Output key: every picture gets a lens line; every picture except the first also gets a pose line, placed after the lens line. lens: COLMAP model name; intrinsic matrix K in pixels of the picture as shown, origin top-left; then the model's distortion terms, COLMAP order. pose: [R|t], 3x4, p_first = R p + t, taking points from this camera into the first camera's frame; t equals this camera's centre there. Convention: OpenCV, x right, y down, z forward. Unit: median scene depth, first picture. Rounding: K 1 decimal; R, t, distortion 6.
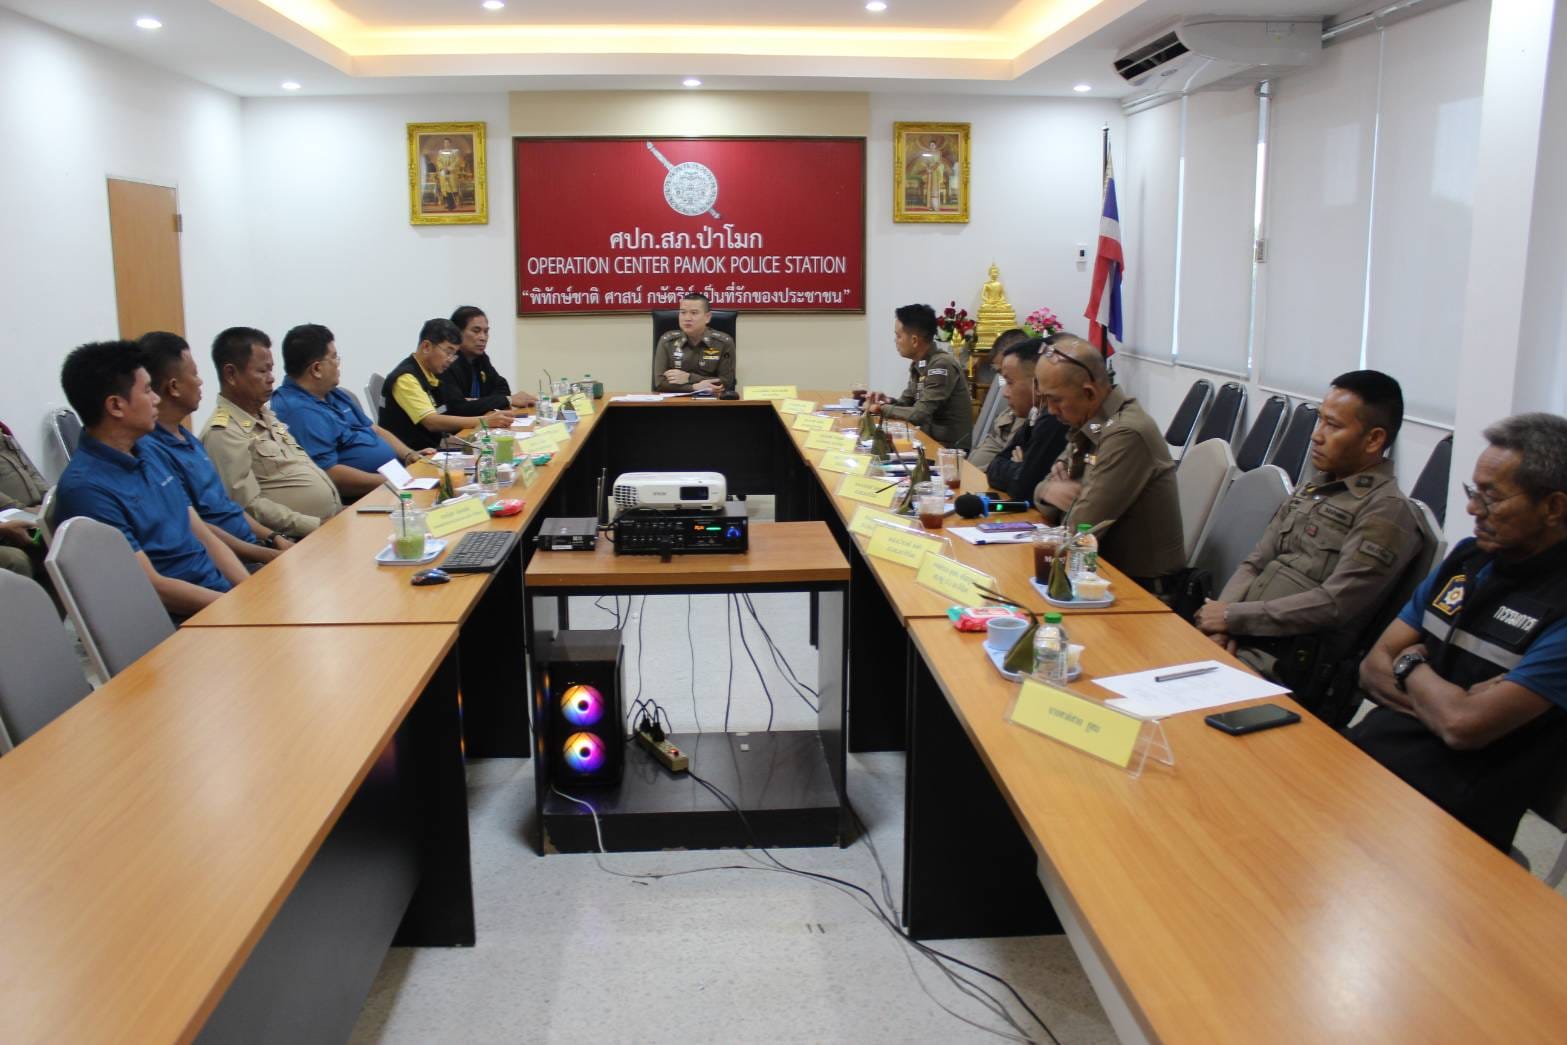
lens RADIAL K [[1378.3, 0, 778.2], [0, 1378.3, 524.5], [0, 0, 1]] dist [-0.031033, 0.070160]
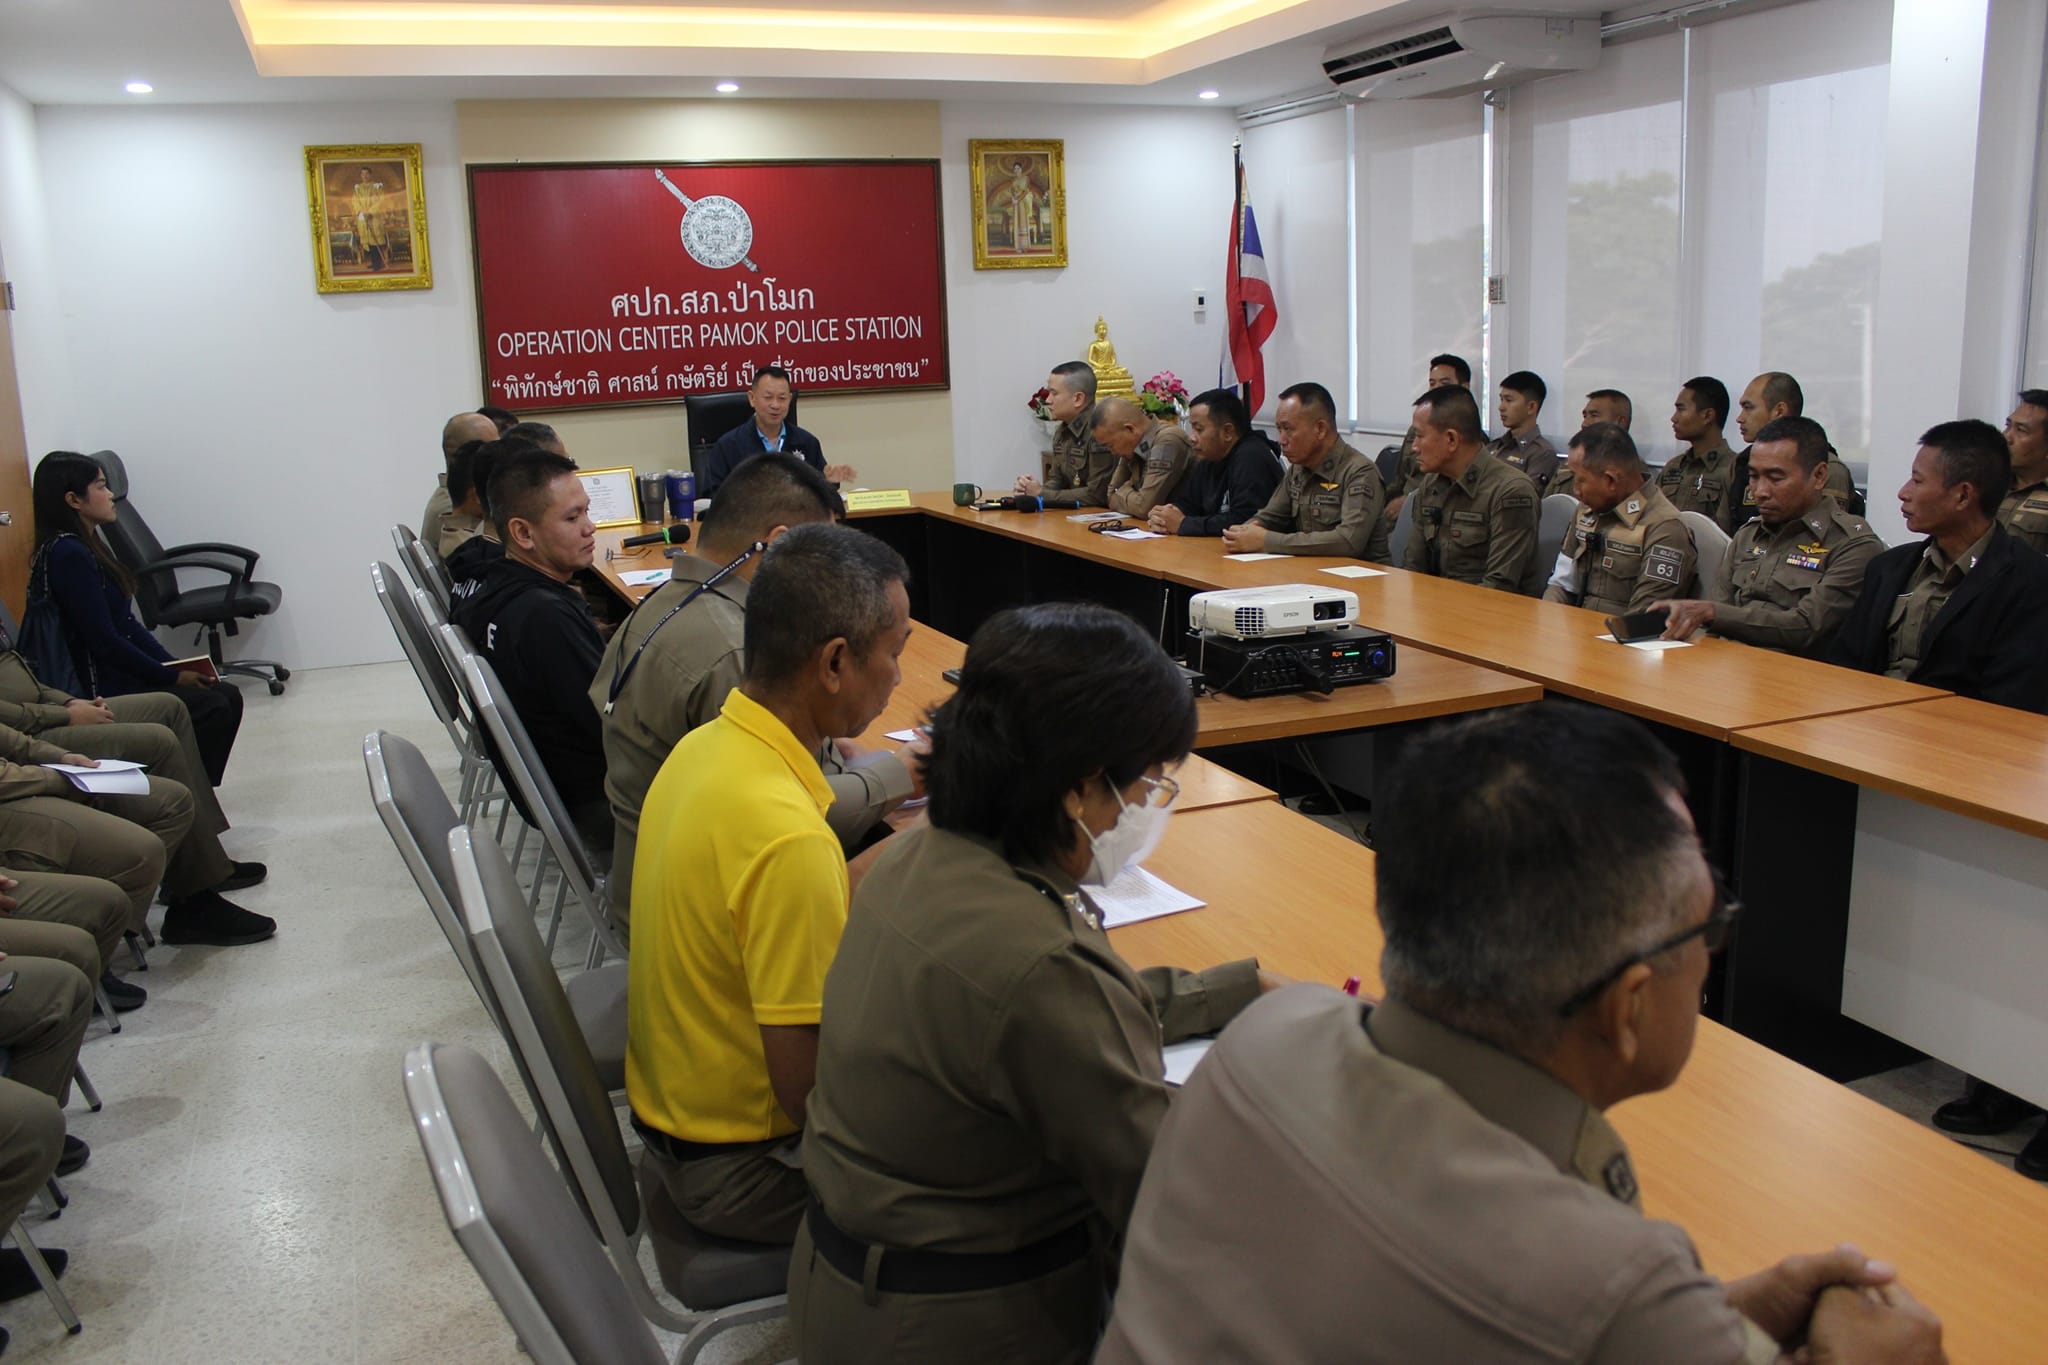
lens RADIAL K [[1801.3, 0, 1031.0], [0, 1801.3, 678.7], [0, 0, 1]] dist [-0.031033, 0.070160]
pose [[0.949621, -0.096377, 0.298213, -0.212949], [0.094757, 0.995301, 0.019922, -0.008272], [-0.298732, 0.009340, 0.954291, 0.030234]]
